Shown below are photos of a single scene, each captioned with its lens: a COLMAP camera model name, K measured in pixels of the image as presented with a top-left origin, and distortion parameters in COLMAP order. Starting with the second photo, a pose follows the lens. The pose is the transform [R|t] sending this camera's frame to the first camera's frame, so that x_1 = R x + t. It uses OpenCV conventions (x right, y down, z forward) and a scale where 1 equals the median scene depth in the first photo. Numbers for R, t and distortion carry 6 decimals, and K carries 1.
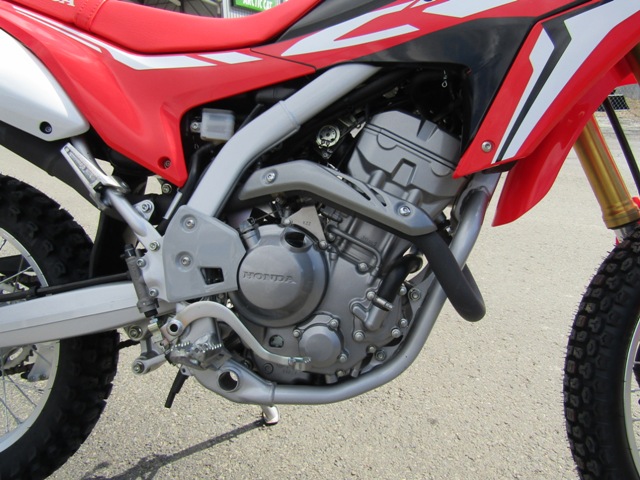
lens RADIAL K [[443.0, 0, 320.0], [0, 443.0, 240.0], [0, 0, 1]] dist [-0.001687, -0.000090]
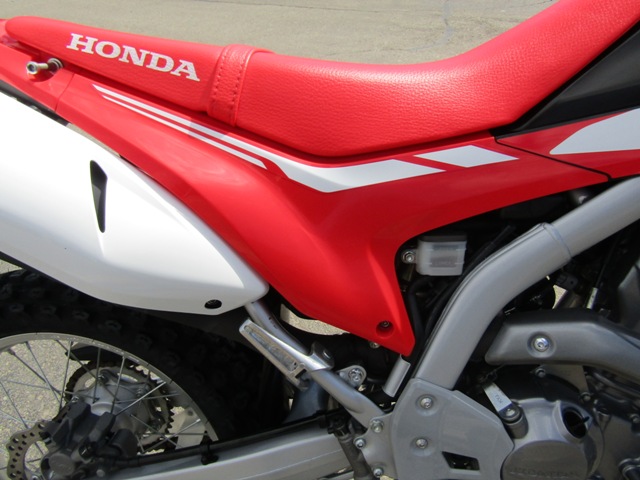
lens RADIAL K [[443.0, 0, 320.0], [0, 443.0, 240.0], [0, 0, 1]] dist [-0.001687, -0.000090]
pose [[0.996065, -0.087994, 0.010522, -0.433637], [0.079708, 0.941442, 0.327619, -0.530725], [-0.038734, -0.325491, 0.944751, 0.364529]]
